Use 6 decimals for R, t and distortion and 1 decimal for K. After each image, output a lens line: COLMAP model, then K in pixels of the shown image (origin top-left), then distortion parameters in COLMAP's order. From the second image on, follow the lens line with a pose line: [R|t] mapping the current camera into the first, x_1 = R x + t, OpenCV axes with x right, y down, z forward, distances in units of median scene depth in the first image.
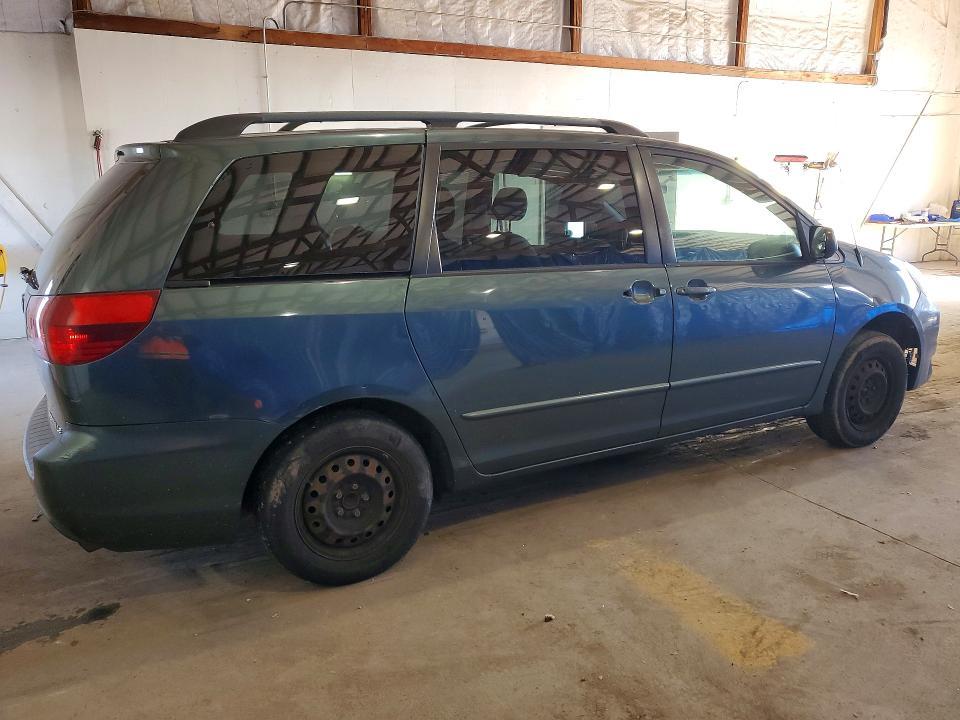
lens RADIAL K [[764.2, 0, 473.1], [0, 764.2, 359.2], [0, 0, 1]] dist [0.005995, 0.007356]
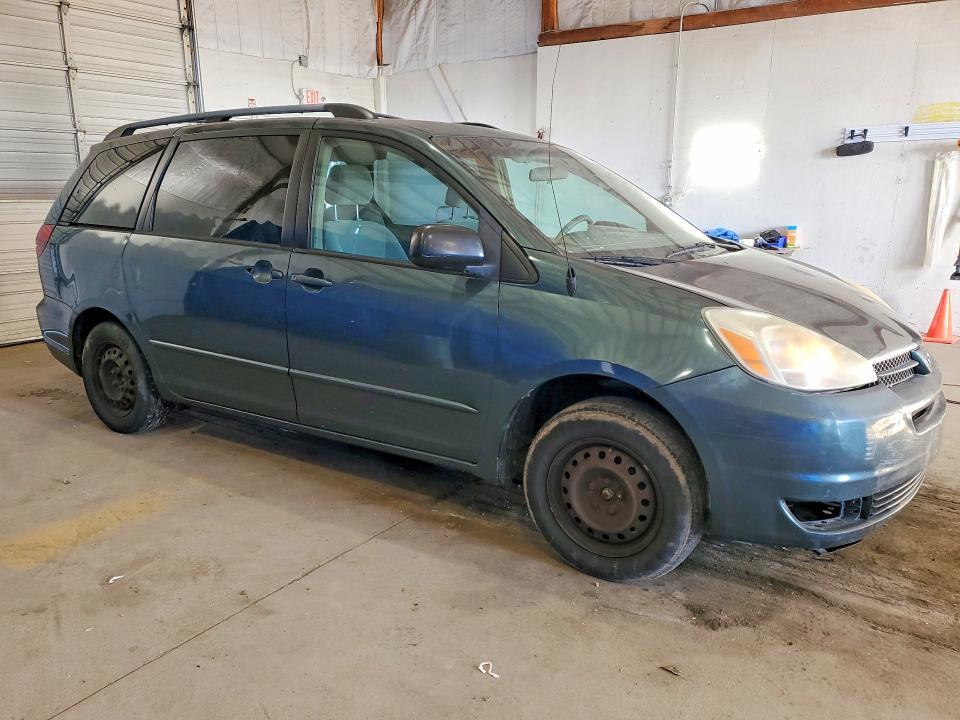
lens RADIAL K [[764.2, 0, 473.1], [0, 764.2, 359.2], [0, 0, 1]] dist [0.005995, 0.007356]
pose [[0.457580, 0.209489, -0.864138, 1.017685], [-0.200986, 0.971065, 0.128984, -0.130949], [0.866156, 0.114659, 0.486444, 0.600528]]
